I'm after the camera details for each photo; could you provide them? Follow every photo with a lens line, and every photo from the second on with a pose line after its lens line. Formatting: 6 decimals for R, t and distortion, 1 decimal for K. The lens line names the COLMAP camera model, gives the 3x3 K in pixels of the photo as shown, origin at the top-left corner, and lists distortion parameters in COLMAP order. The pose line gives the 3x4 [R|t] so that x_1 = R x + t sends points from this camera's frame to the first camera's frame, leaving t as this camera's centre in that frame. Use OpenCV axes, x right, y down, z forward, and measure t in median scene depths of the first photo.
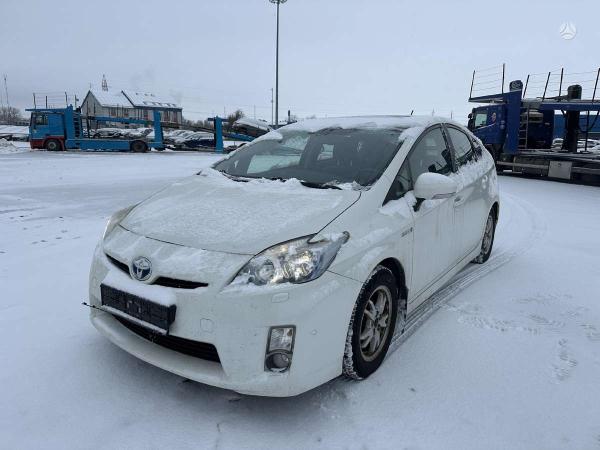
lens RADIAL K [[421.6, 0, 302.3], [0, 421.6, 223.2], [0, 0, 1]] dist [0.081012, -0.104243]
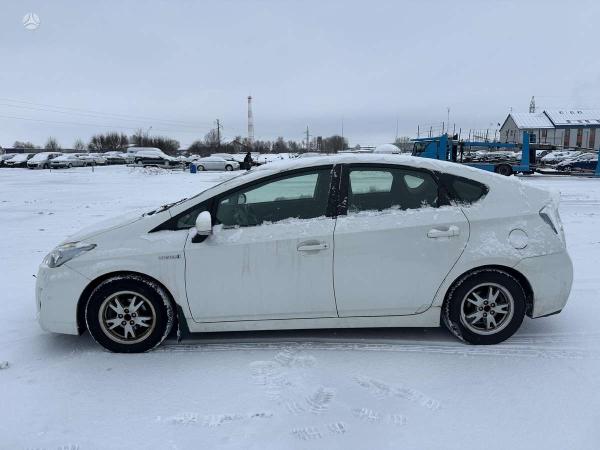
lens RADIAL K [[421.6, 0, 302.3], [0, 421.6, 223.2], [0, 0, 1]] dist [0.081012, -0.104243]
pose [[0.600086, 0.103506, -0.793210, 0.125079], [-0.142312, 0.989589, 0.021469, -0.013693], [0.787175, 0.100000, 0.608569, 0.046722]]
